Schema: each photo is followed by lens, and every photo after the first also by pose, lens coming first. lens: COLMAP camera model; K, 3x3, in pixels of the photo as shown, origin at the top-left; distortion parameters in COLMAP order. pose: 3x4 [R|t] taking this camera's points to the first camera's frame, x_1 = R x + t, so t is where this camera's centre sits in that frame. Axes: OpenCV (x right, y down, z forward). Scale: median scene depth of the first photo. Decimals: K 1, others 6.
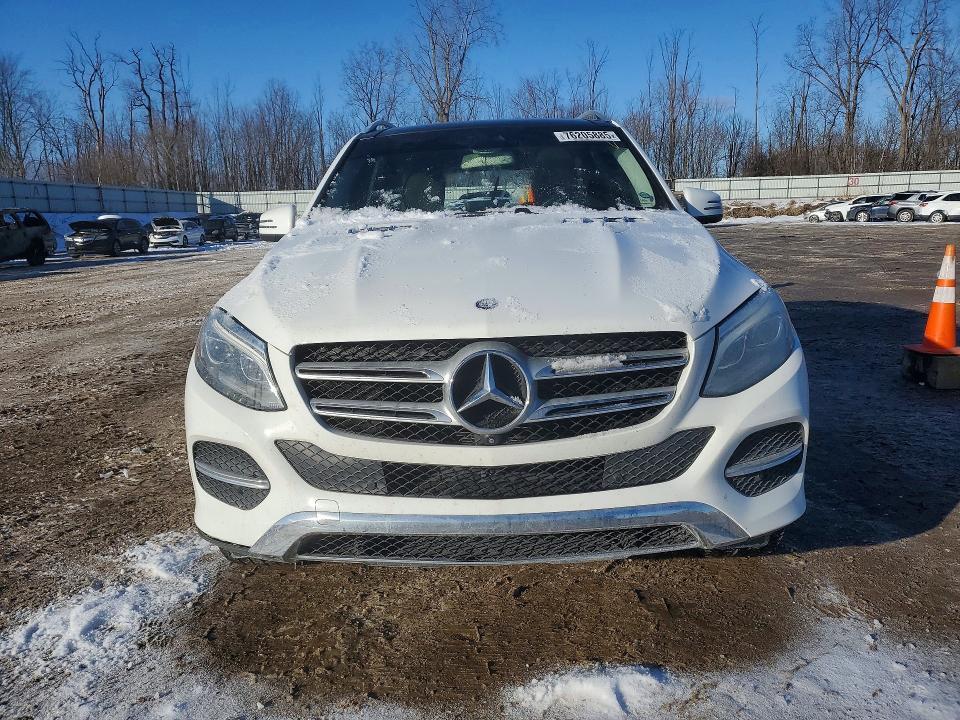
lens RADIAL K [[756.4, 0, 490.4], [0, 756.4, 360.0], [0, 0, 1]] dist [-0.001156, 0.001725]
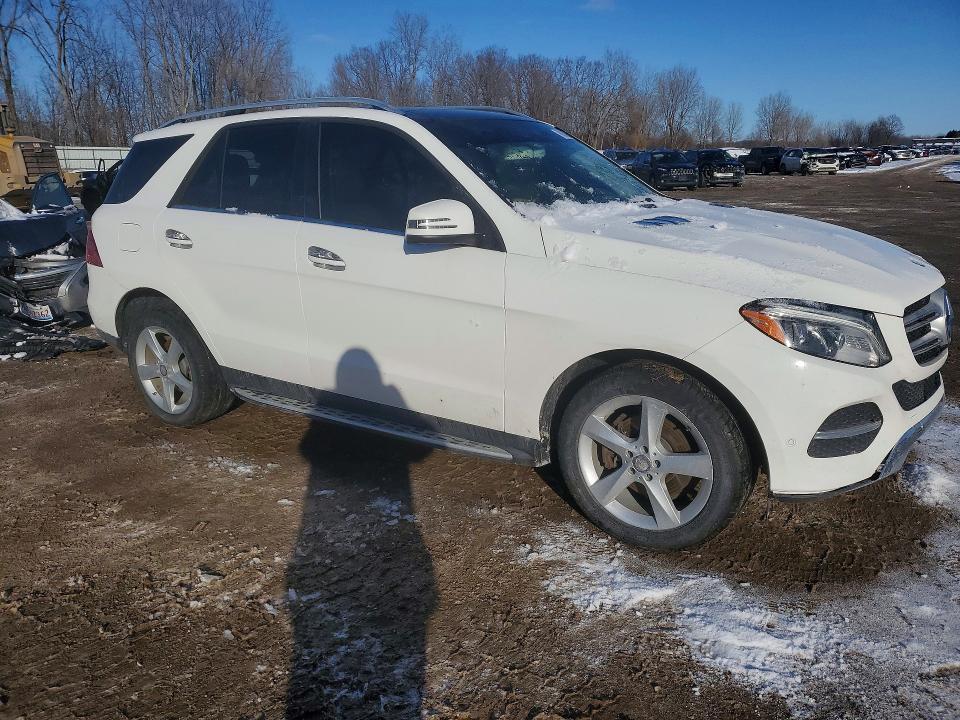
lens RADIAL K [[756.4, 0, 490.4], [0, 756.4, 360.0], [0, 0, 1]] dist [-0.001156, 0.001725]
pose [[0.524243, -0.187399, 0.830693, -0.325089], [0.161000, 0.979704, 0.119410, -0.038540], [-0.836210, 0.071141, 0.543775, 0.162972]]
